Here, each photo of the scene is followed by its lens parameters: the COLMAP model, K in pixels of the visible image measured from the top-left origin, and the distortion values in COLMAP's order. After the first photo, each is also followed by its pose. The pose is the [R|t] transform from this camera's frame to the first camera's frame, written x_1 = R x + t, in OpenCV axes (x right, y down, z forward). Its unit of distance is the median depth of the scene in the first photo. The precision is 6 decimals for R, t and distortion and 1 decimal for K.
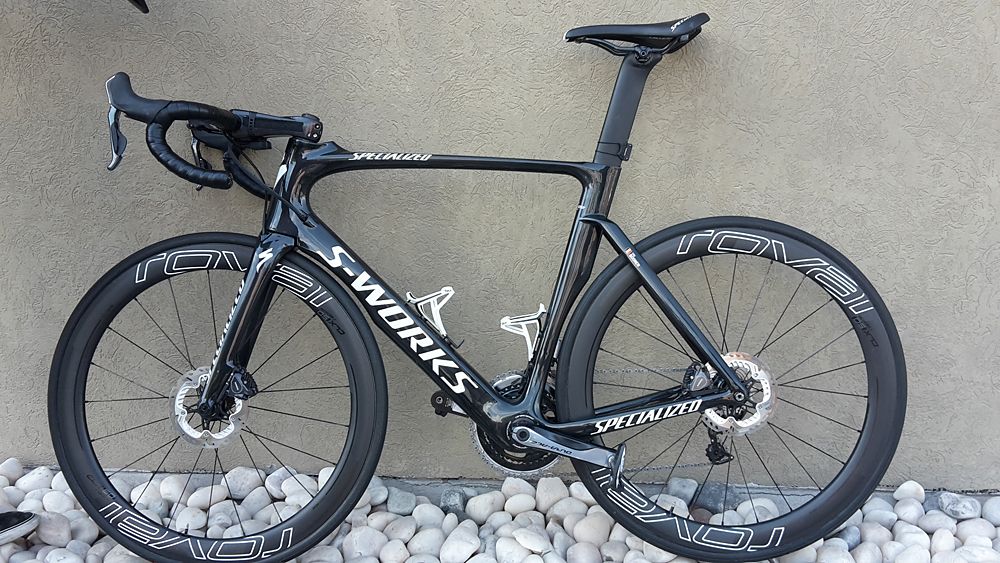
lens RADIAL K [[933.0, 0, 500.0], [0, 933.0, 281.5], [0, 0, 1]] dist [0.090399, -0.246022]
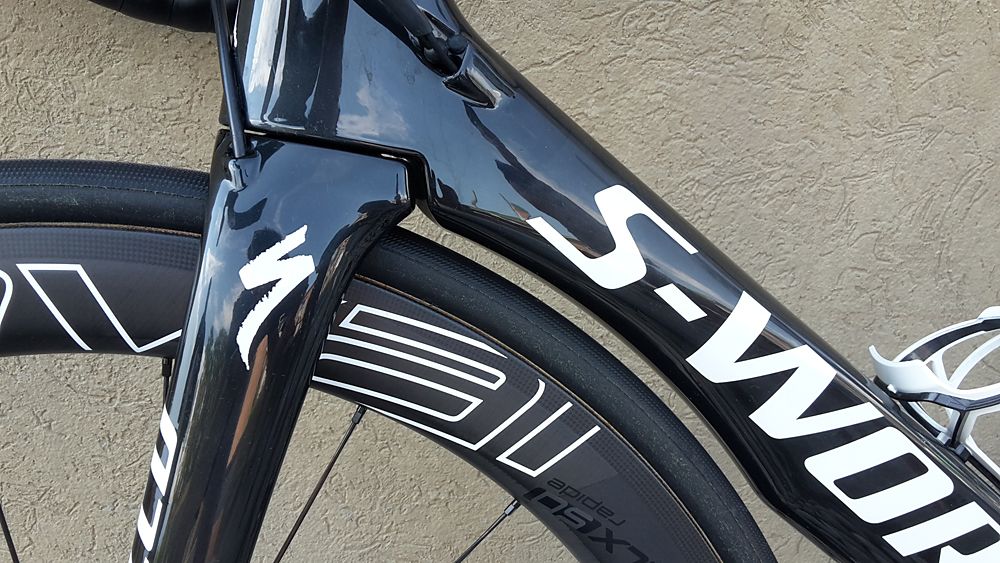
lens RADIAL K [[933.0, 0, 500.0], [0, 933.0, 281.5], [0, 0, 1]] dist [0.090399, -0.246022]
pose [[0.970227, -0.109530, 0.216018, -0.245918], [0.082550, 0.988044, 0.130212, -0.045920], [-0.227697, -0.108503, 0.967668, 0.804910]]
